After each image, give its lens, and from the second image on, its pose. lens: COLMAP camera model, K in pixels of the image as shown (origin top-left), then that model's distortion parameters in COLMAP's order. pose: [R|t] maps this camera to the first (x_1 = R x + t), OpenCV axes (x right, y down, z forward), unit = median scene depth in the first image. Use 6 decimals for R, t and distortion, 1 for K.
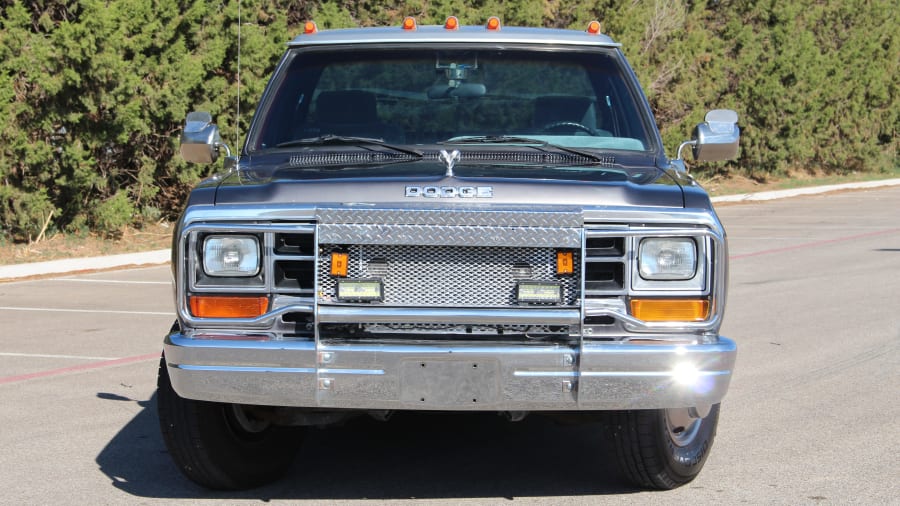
lens RADIAL K [[2165.2, 0, 450.0], [0, 2165.2, 253.0], [0, 0, 1]] dist [0.051214, 0.123053]
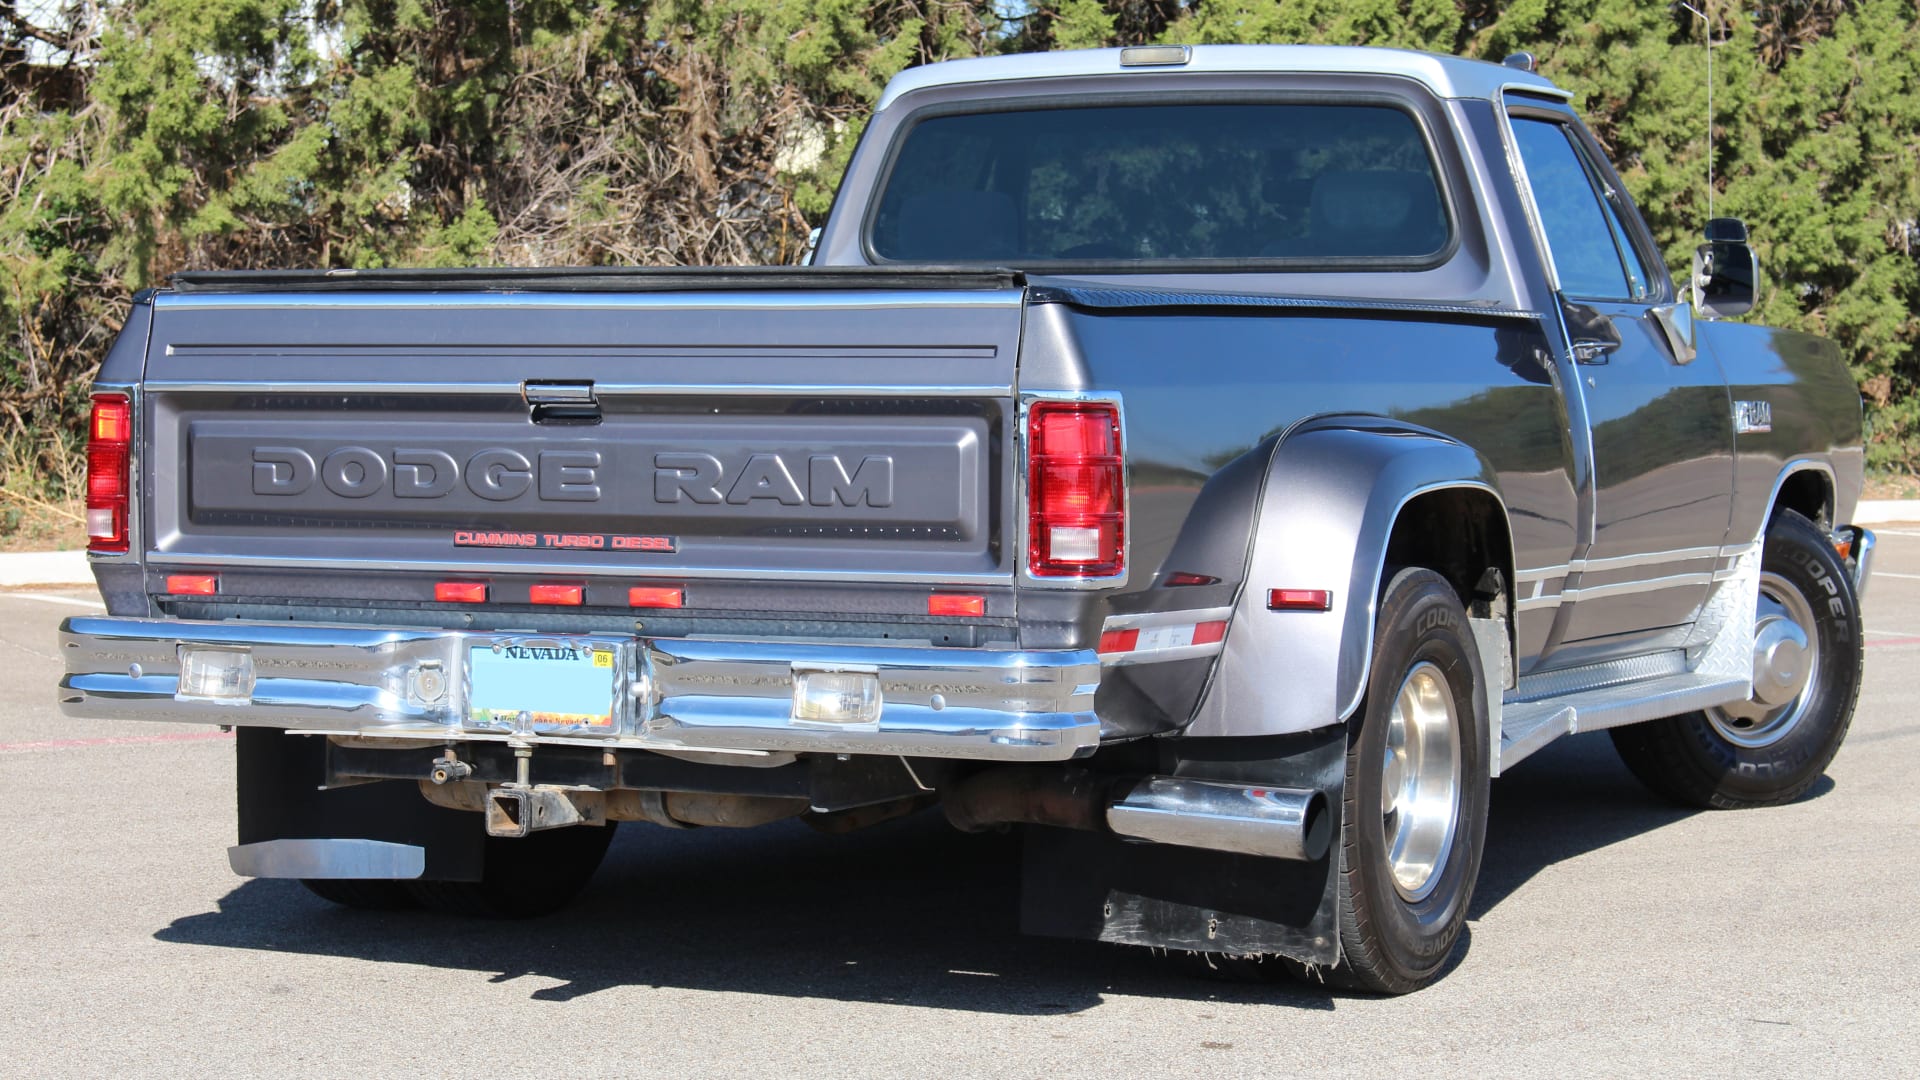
lens RADIAL K [[4676.9, 0, 960.0], [0, 4676.9, 540.0], [0, 0, 1]] dist [0.013724, -0.068671]
pose [[0.916565, 0.053850, -0.396243, 0.163457], [-0.054128, 0.998479, 0.010490, -0.001162], [0.396205, 0.011833, 0.918086, 0.014845]]
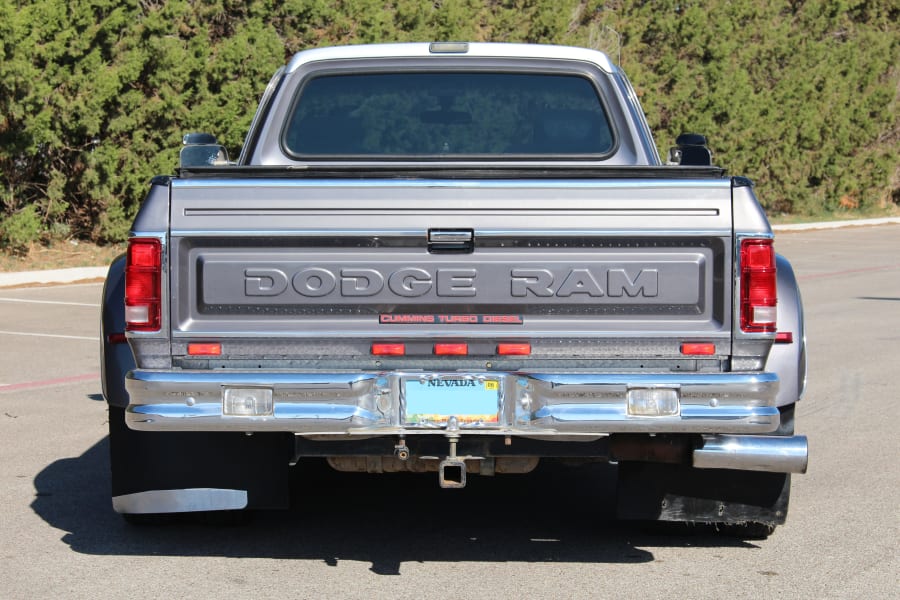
lens RADIAL K [[2159.1, 0, 450.0], [0, 2159.1, 300.0], [0, 0, 1]] dist [0.051316, -0.030281]
pose [[0.998762, 0.034242, 0.036071, 0.000797], [-0.034536, 0.999375, 0.007570, -0.000547], [-0.035789, -0.008806, 0.999321, 0.035798]]
